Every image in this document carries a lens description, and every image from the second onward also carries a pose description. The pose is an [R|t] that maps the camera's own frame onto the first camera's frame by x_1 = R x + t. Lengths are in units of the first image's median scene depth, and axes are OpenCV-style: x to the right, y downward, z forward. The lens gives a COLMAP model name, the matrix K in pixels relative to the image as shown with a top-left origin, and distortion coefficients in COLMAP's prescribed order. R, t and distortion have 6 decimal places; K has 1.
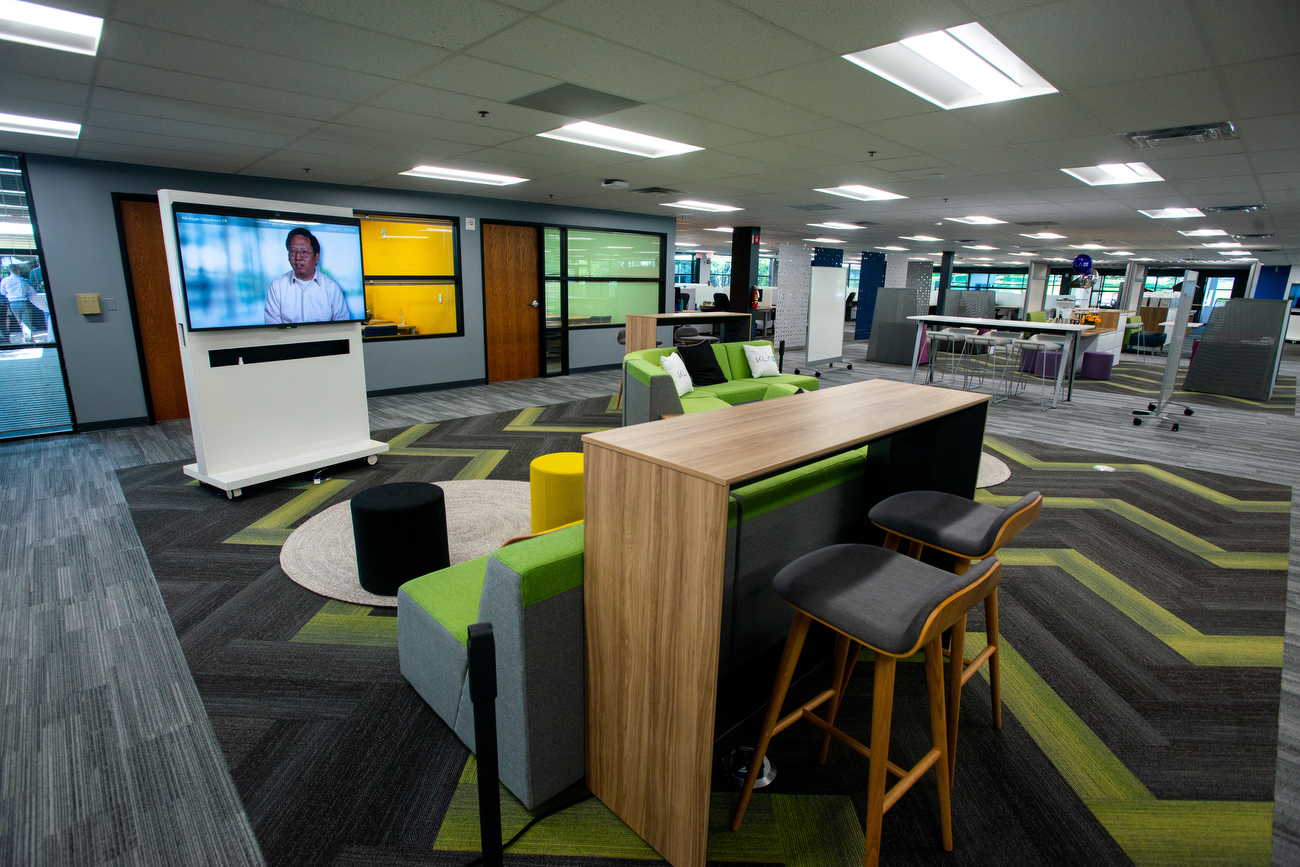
lens RADIAL K [[638.8, 0, 650.0], [0, 638.8, 433.5], [0, 0, 1]] dist [-0.001287, -0.000031]
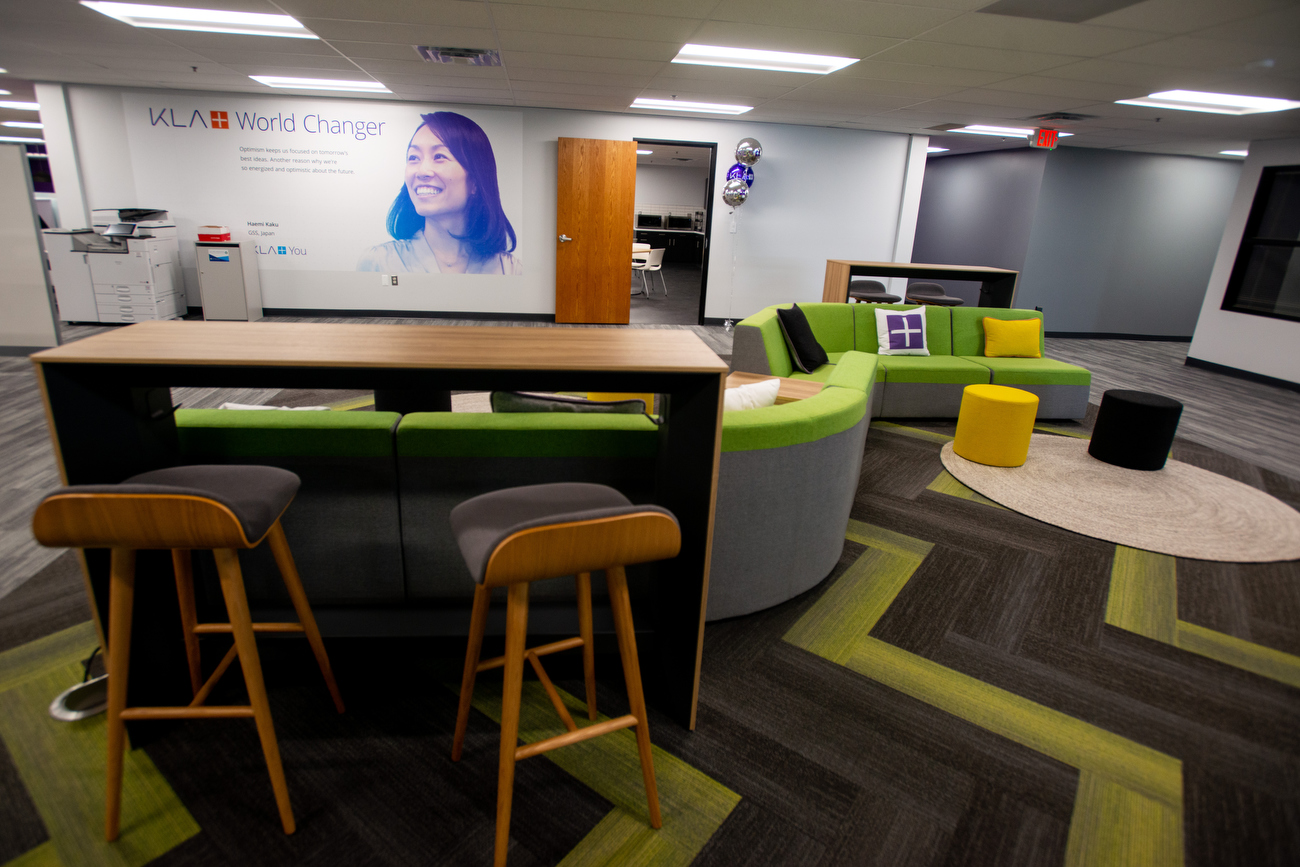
lens RADIAL K [[691.4, 0, 650.0], [0, 691.4, 433.5], [0, 0, 1]] dist [-0.000240, -0.000063]
pose [[-0.811563, -0.221467, 0.540665, -0.159279], [0.088205, 0.868328, 0.488085, -0.294118], [-0.577569, 0.443801, -0.685168, 1.200345]]
